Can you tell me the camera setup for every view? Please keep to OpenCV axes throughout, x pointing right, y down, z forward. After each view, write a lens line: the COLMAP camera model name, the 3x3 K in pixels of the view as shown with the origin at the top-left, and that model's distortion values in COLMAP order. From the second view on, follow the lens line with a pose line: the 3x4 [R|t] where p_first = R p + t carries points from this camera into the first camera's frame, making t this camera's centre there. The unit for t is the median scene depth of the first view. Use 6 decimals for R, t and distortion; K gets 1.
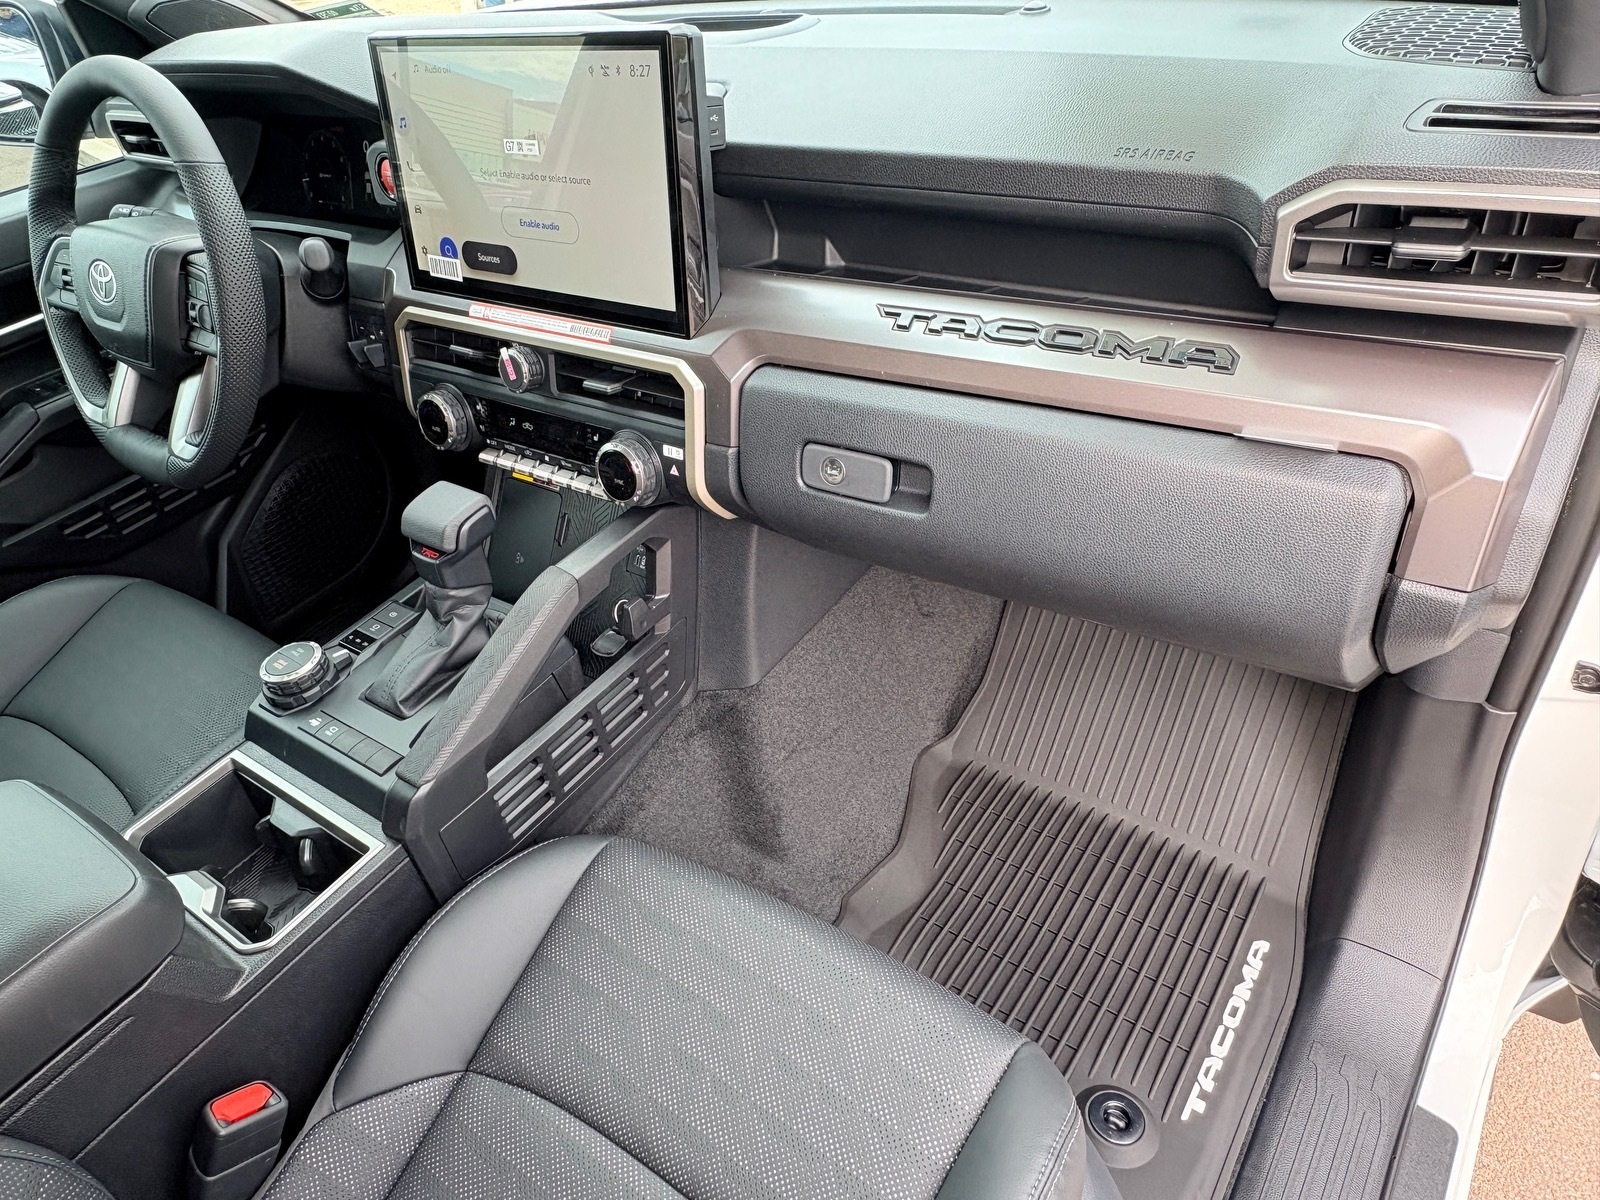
lens RADIAL K [[1049.2, 0, 804.2], [0, 1049.2, 606.3], [0, 0, 1]] dist [-0.005136, -0.002630]
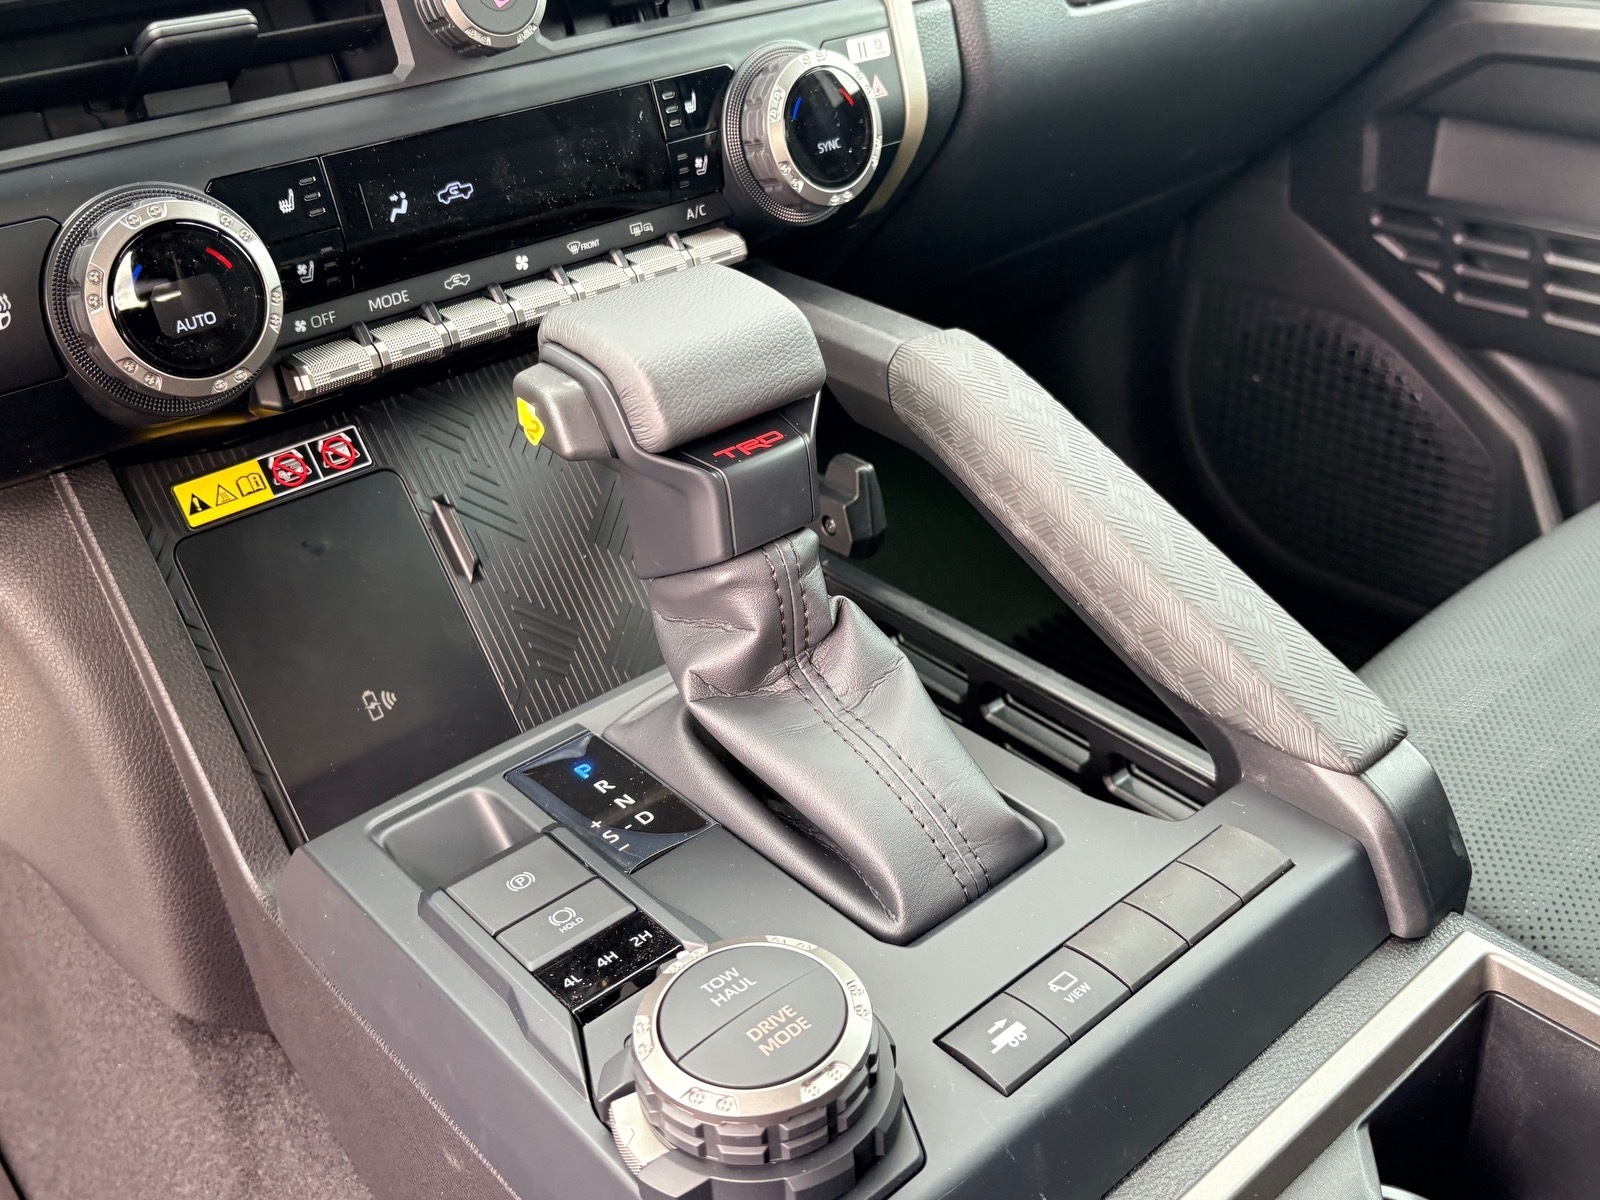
lens RADIAL K [[1541.7, 0, 800.4], [0, 1541.7, 600.9], [0, 0, 1]] dist [0.012372, 0.000000]
pose [[0.237134, -0.384844, 0.891999, -0.815596], [0.617235, 0.768727, 0.167570, -0.085503], [-0.750192, 0.510837, 0.419830, 0.813679]]
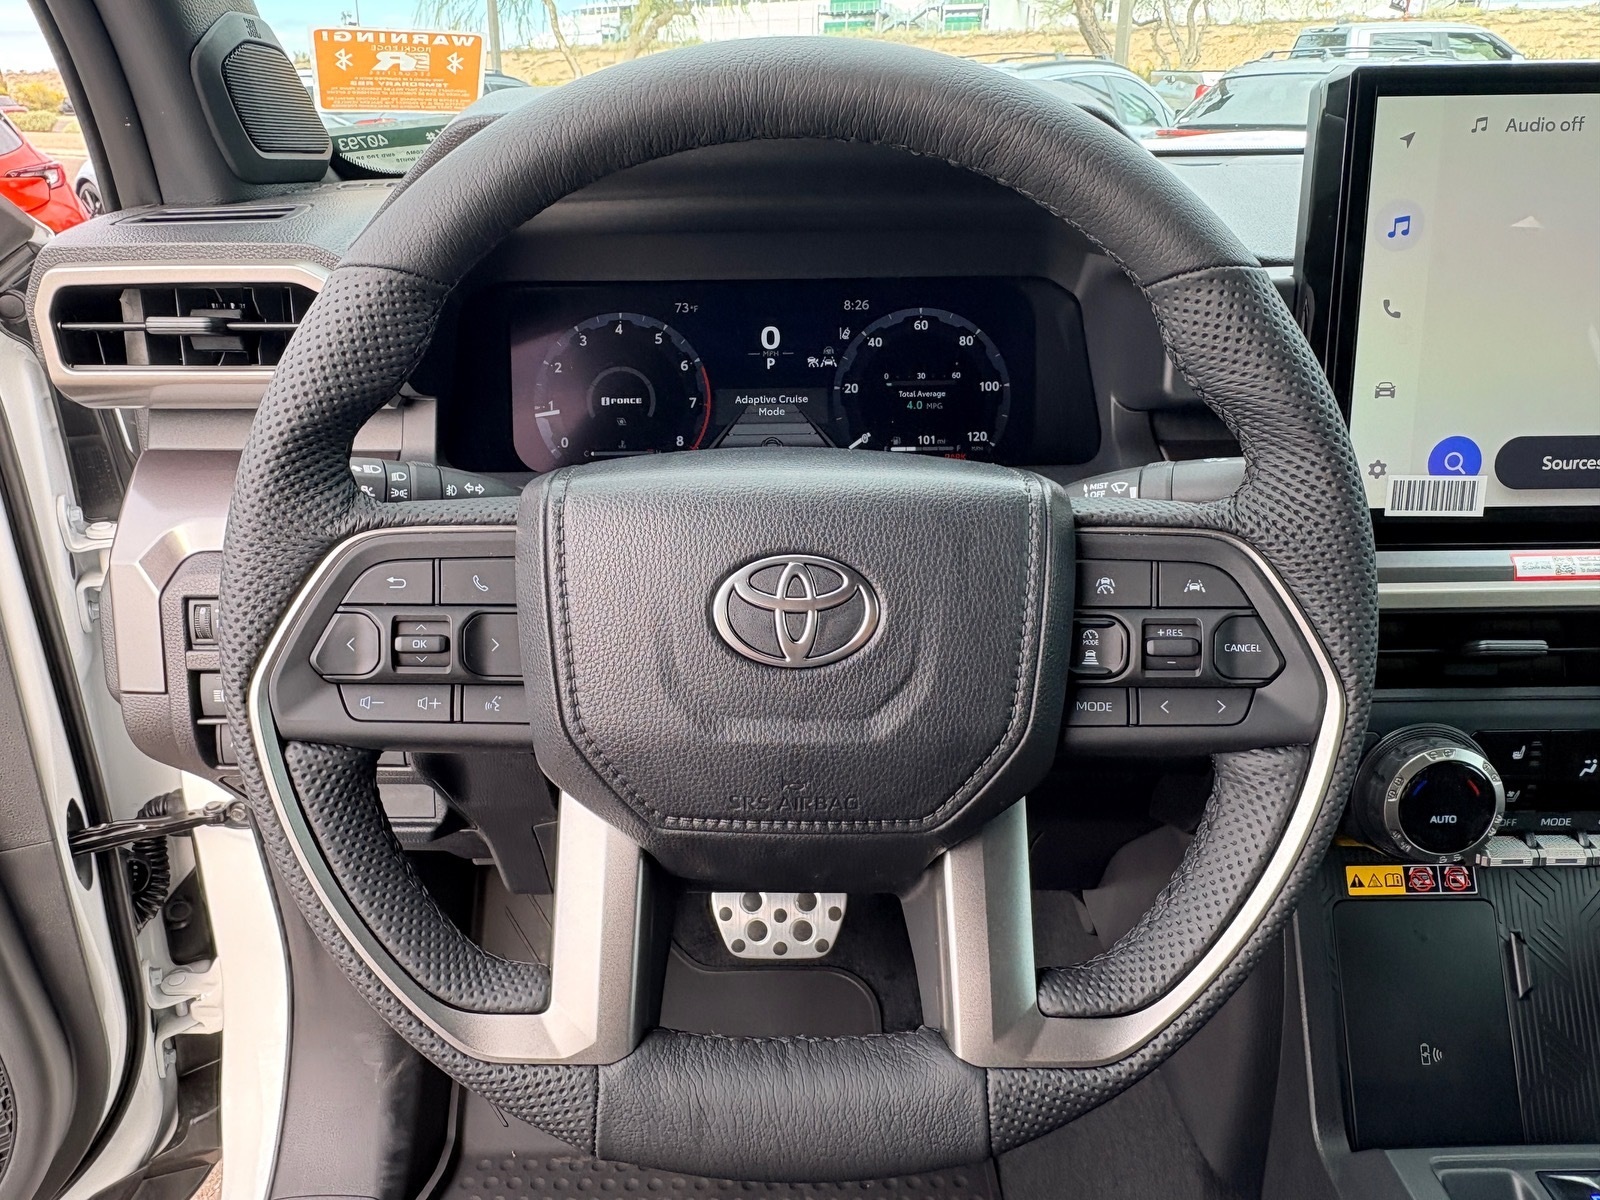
lens RADIAL K [[1204.6, 0, 770.7], [0, 1204.6, 605.1], [0, 0, 1]] dist [0.036815, -0.045315]
pose [[0.807931, -0.114124, 0.578121, -1.010580], [0.284794, 0.934505, -0.213526, -0.256595], [-0.515888, 0.337160, 0.787517, 0.771428]]
